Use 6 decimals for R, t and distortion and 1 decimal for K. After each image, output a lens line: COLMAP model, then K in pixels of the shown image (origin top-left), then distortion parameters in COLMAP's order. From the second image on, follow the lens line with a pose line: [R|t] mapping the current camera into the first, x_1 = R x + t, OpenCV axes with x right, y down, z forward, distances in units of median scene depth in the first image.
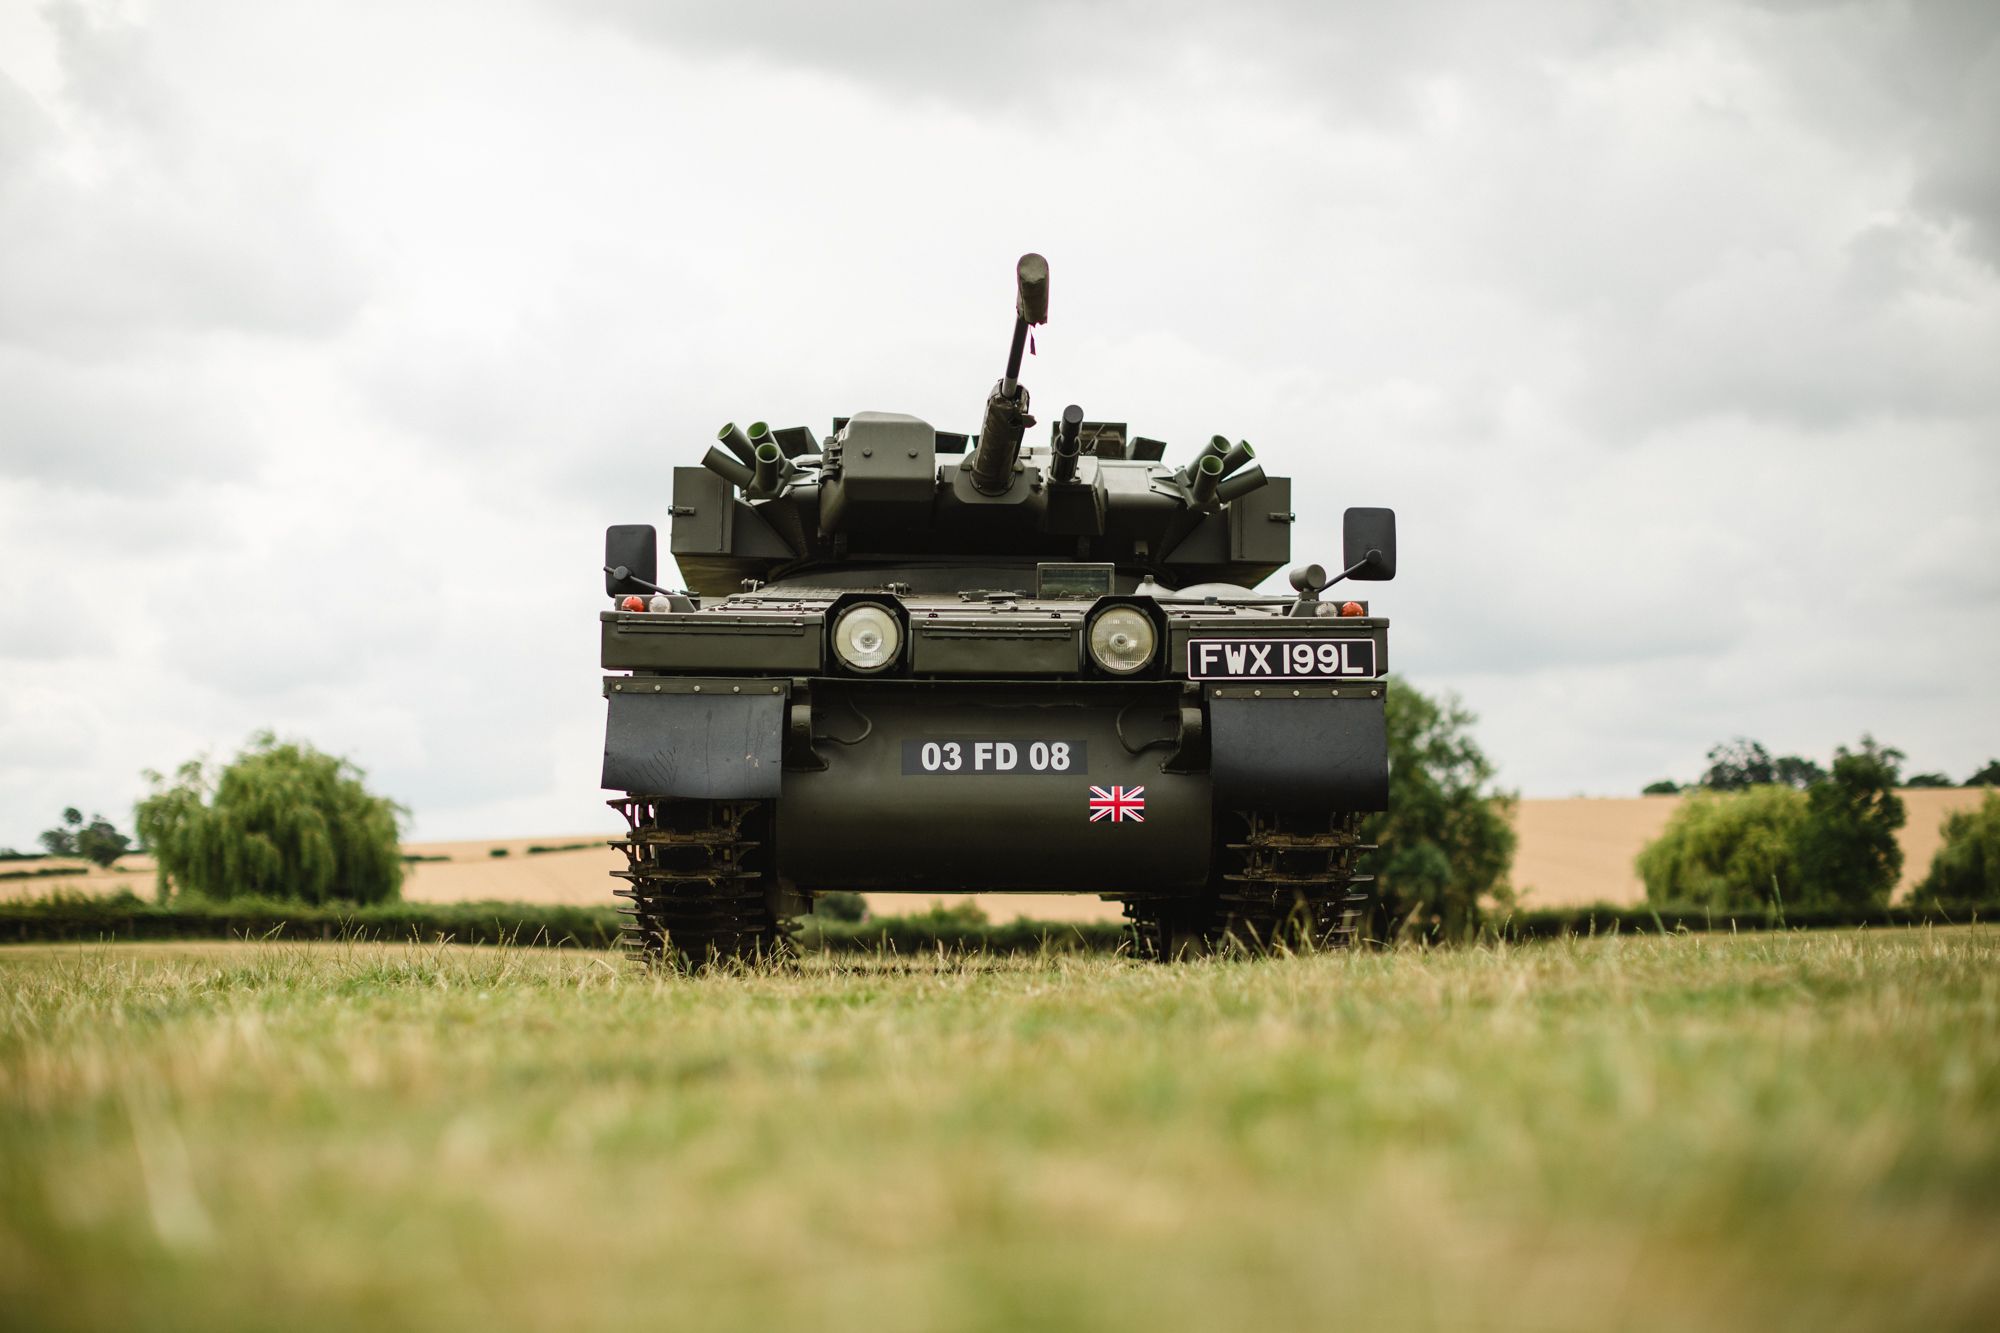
lens RADIAL K [[2861.9, 0, 1000.0], [0, 2861.9, 666.5], [0, 0, 1]] dist [-0.130592, 0.115644]
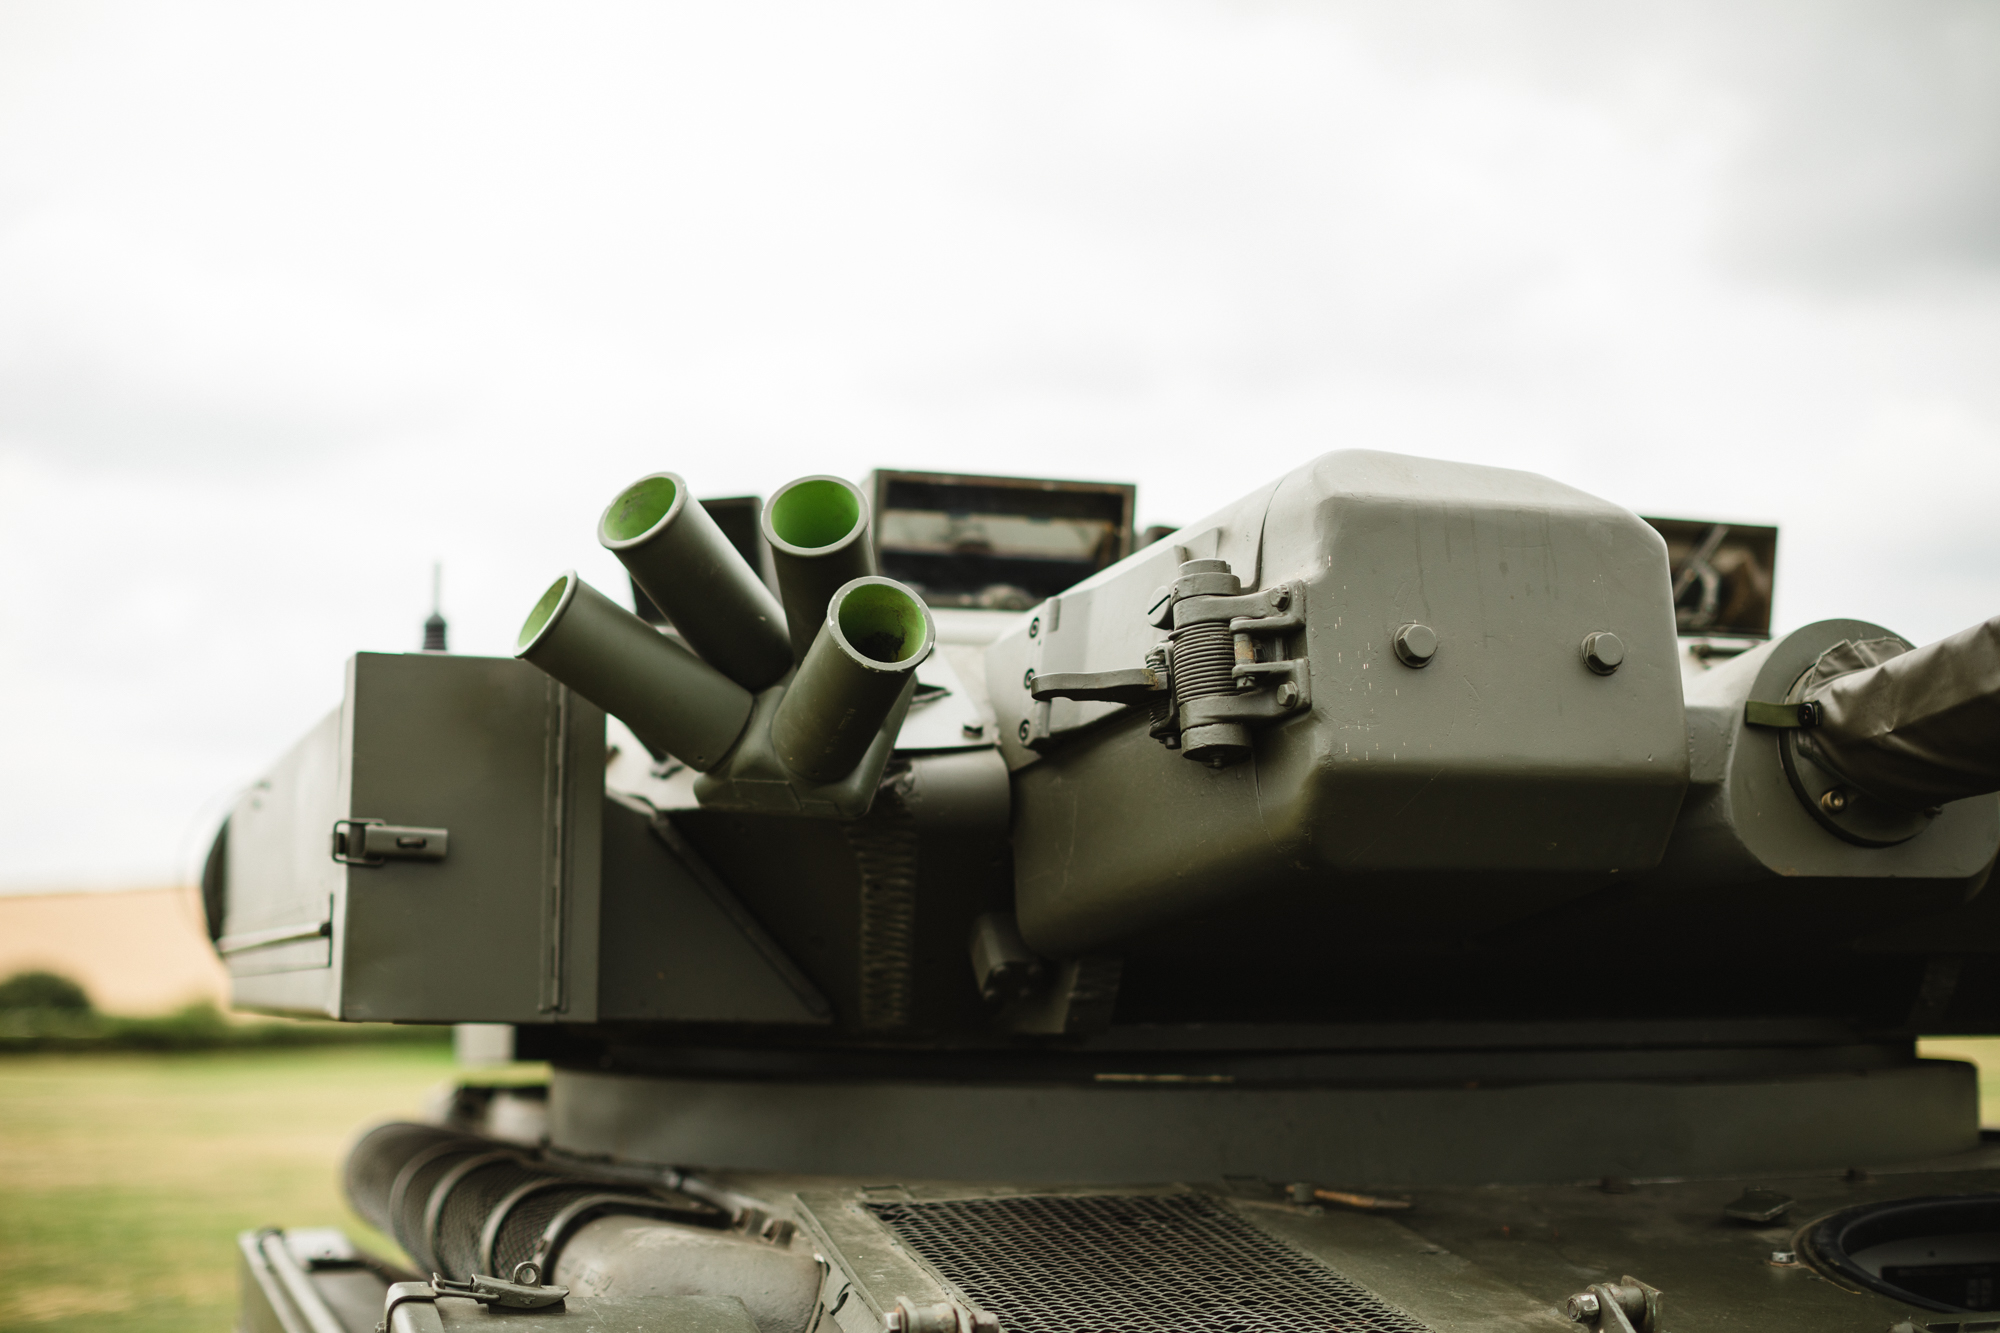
lens RADIAL K [[2901.2, 0, 1000.0], [0, 2901.2, 666.5], [0, 0, 1]] dist [-0.193146, 0.367920]
pose [[0.965217, 0.025779, 0.260177, -0.158909], [-0.020027, 0.999493, -0.024735, -0.081309], [-0.260683, 0.018663, 0.965244, 0.967089]]
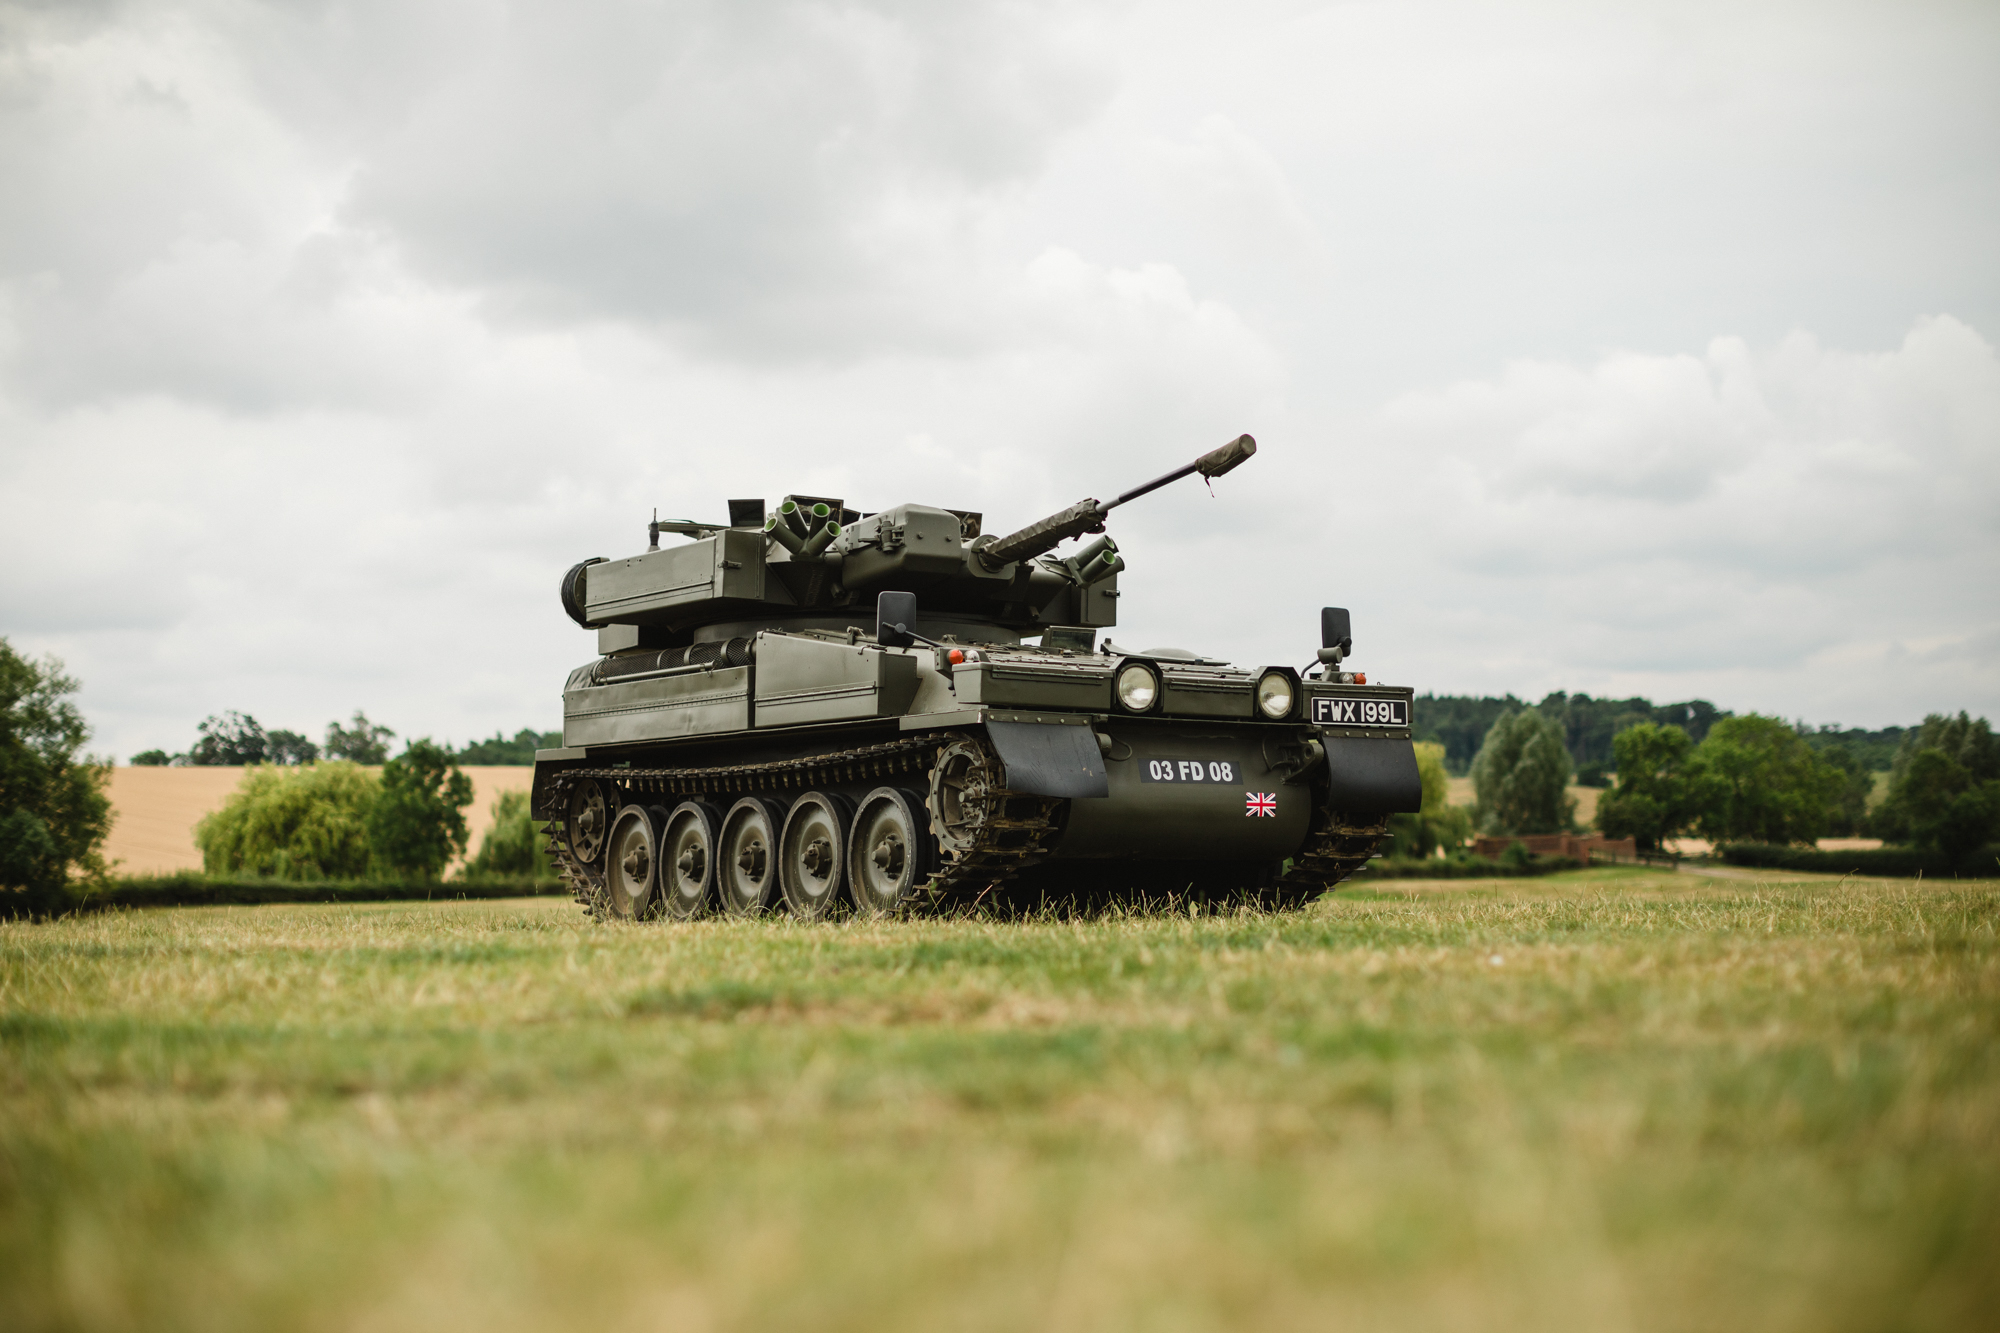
lens RADIAL K [[2861.9, 0, 1000.0], [0, 2861.9, 666.5], [0, 0, 1]] dist [-0.130592, 0.115644]
pose [[0.867028, 0.040845, 0.496583, -0.819336], [-0.045653, 0.998954, -0.002457, -0.014180], [-0.496164, -0.020540, 0.867986, -0.225692]]
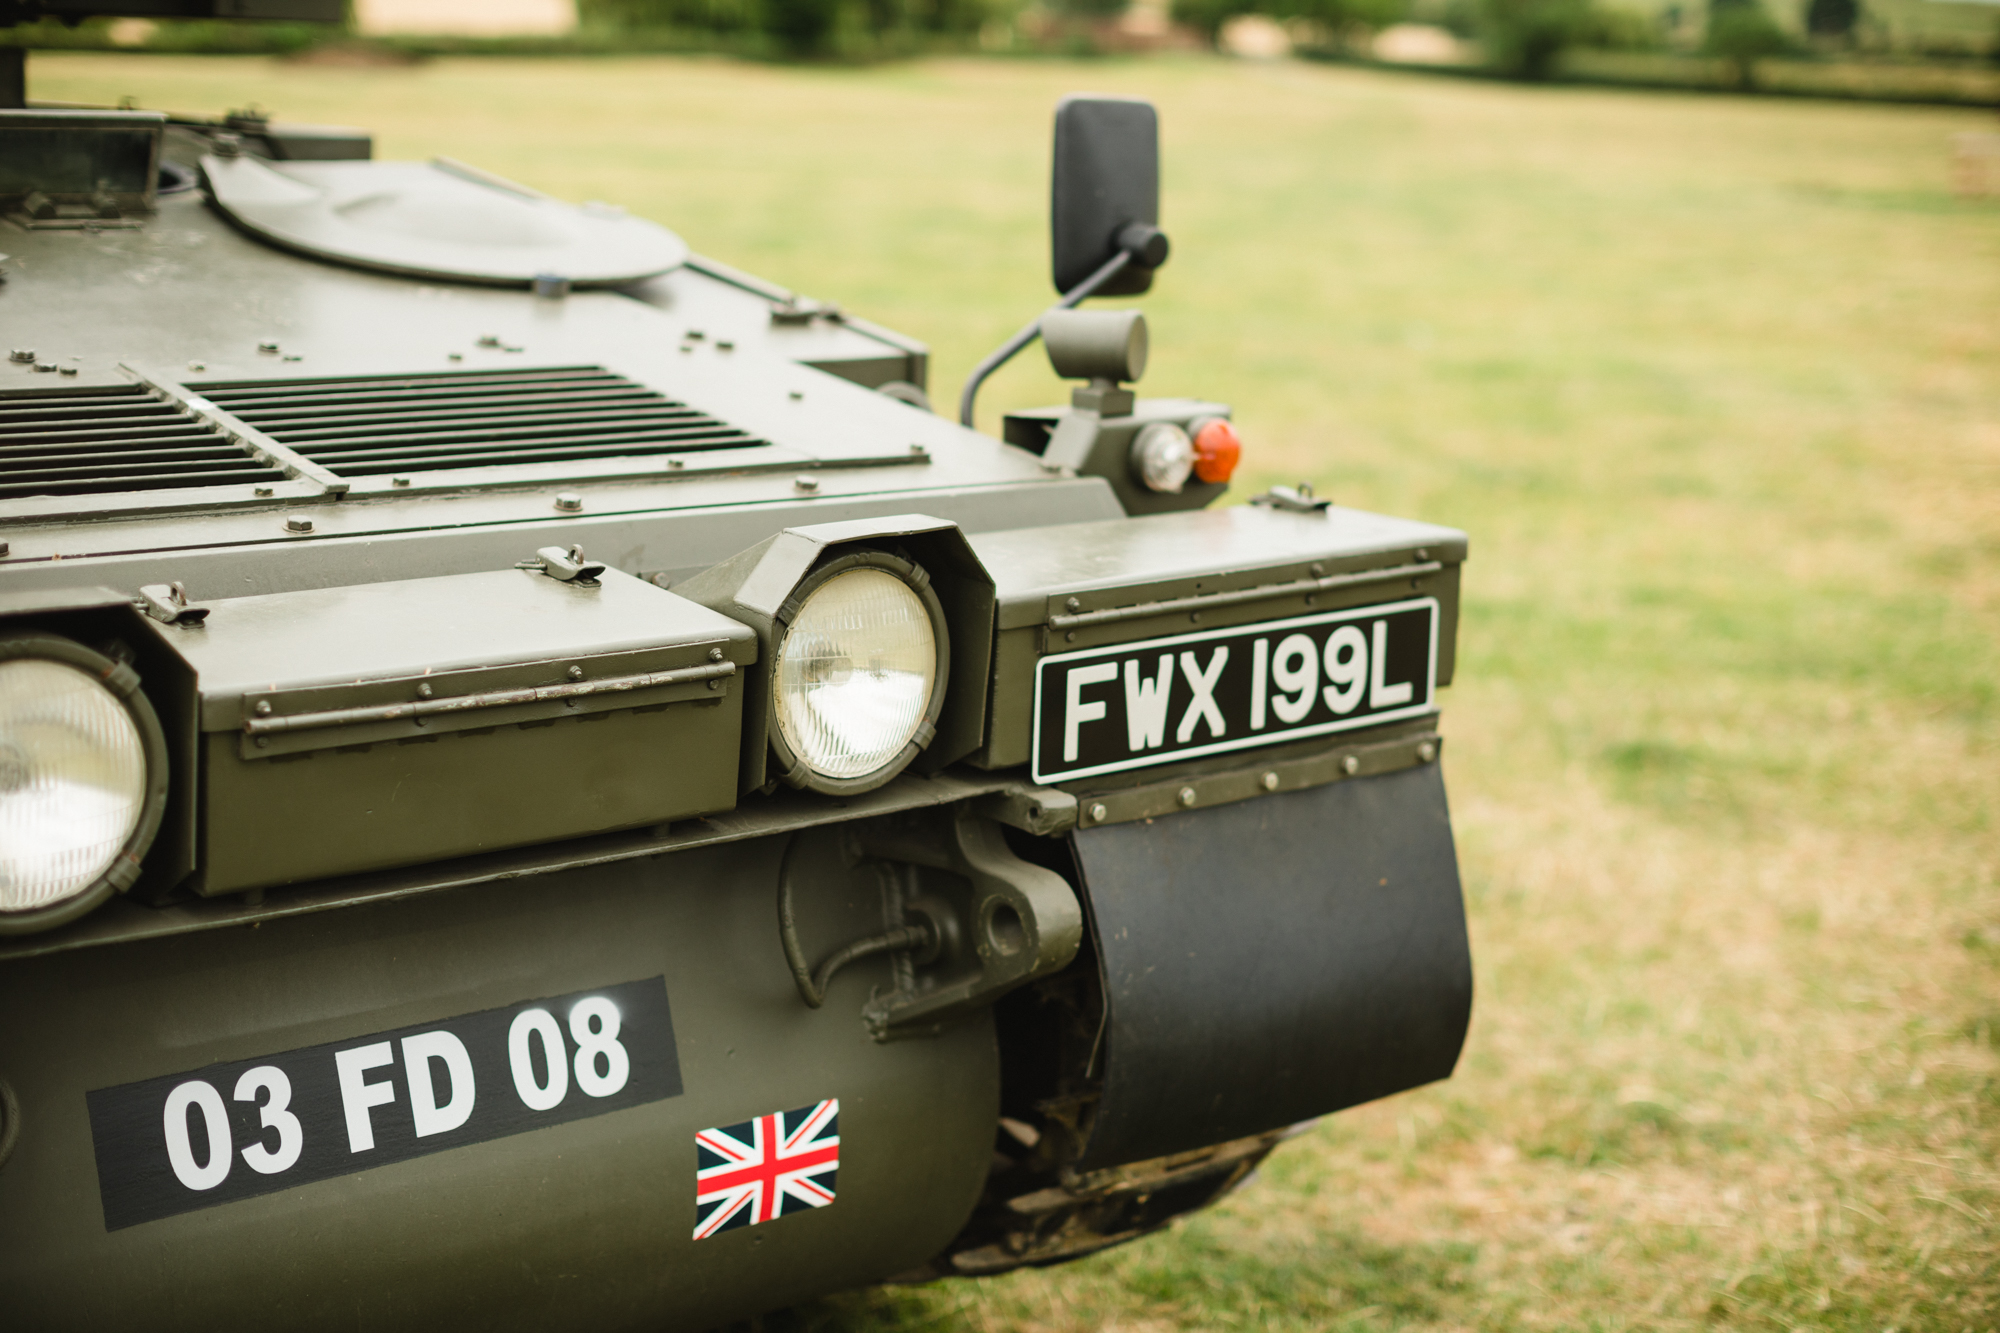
lens RADIAL K [[2901.2, 0, 1000.0], [0, 2901.2, 666.5], [0, 0, 1]] dist [-0.193146, 0.367920]
pose [[0.778050, -0.094386, 0.621071, -0.127564], [-0.099601, 0.957609, 0.270307, -0.090481], [-0.620257, -0.272171, 0.735666, 0.768325]]
